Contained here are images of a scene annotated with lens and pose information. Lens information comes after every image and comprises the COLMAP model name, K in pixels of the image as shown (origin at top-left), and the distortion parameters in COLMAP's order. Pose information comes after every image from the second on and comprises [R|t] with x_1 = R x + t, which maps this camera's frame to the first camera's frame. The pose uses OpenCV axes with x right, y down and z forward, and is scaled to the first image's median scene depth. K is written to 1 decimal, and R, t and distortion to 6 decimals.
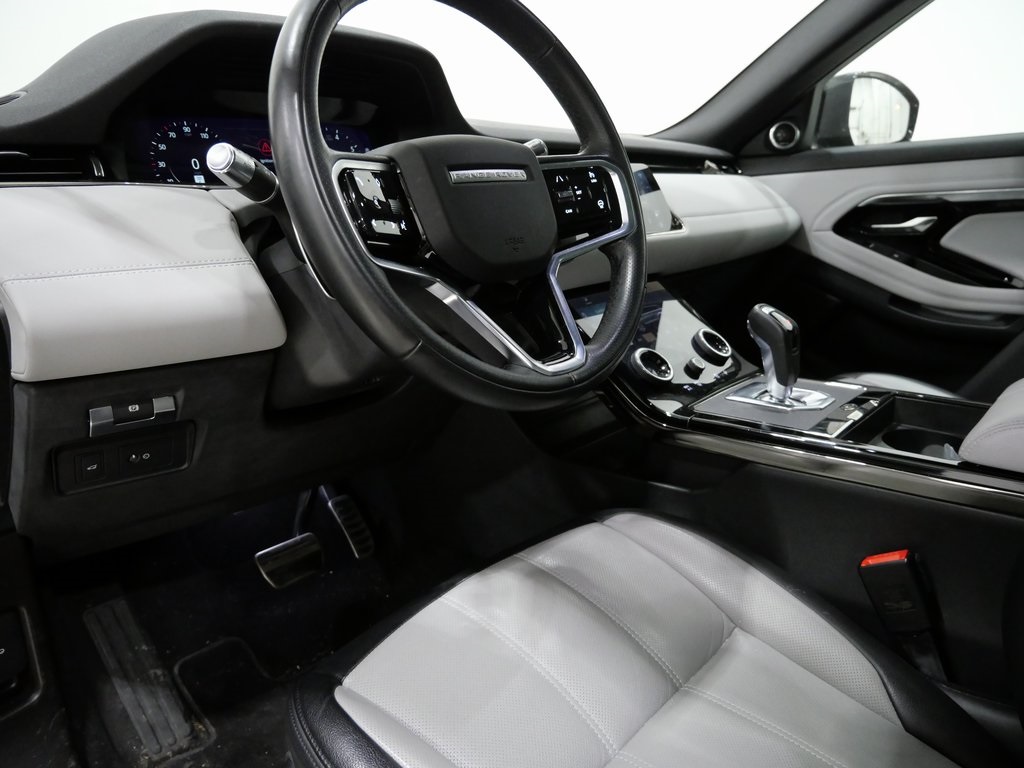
lens RADIAL K [[738.9, 0, 512.0], [0, 738.9, 384.0], [0, 0, 1]] dist [-0.027475, 0.000444]
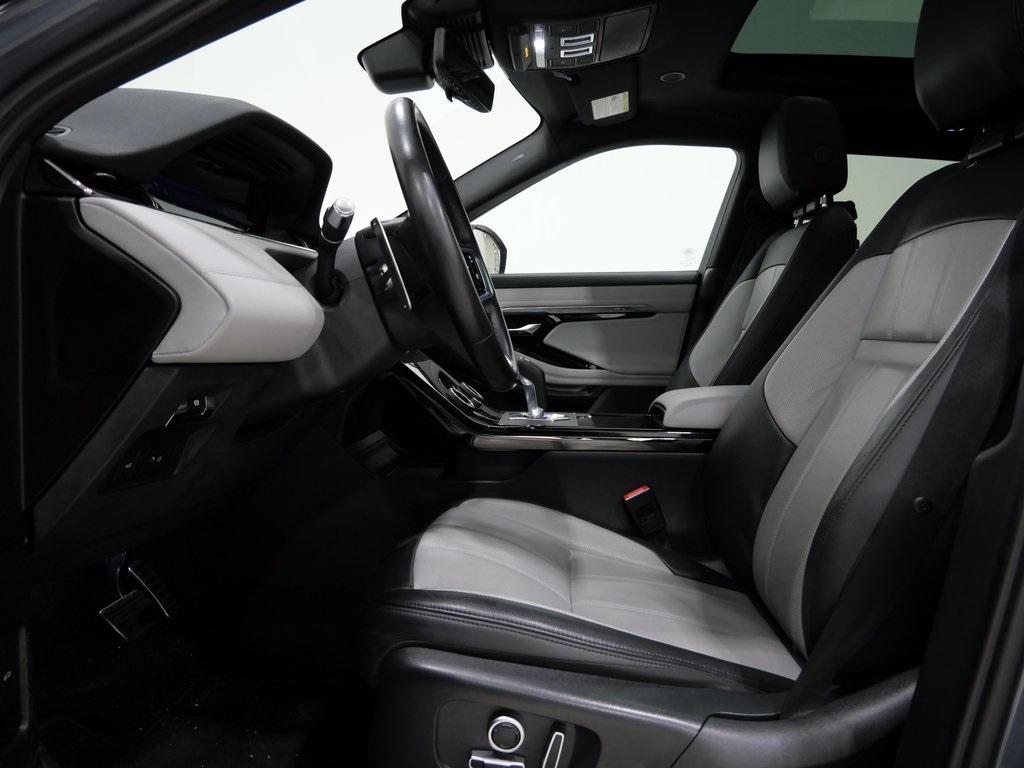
lens RADIAL K [[718.0, 0, 512.0], [0, 718.0, 384.0], [0, 0, 1]] dist [0.001404, 0.000622]
pose [[0.791947, 0.001234, 0.610588, -0.366751], [0.110469, 0.983206, -0.145268, 0.100158], [-0.600513, 0.182496, 0.778511, -0.084615]]
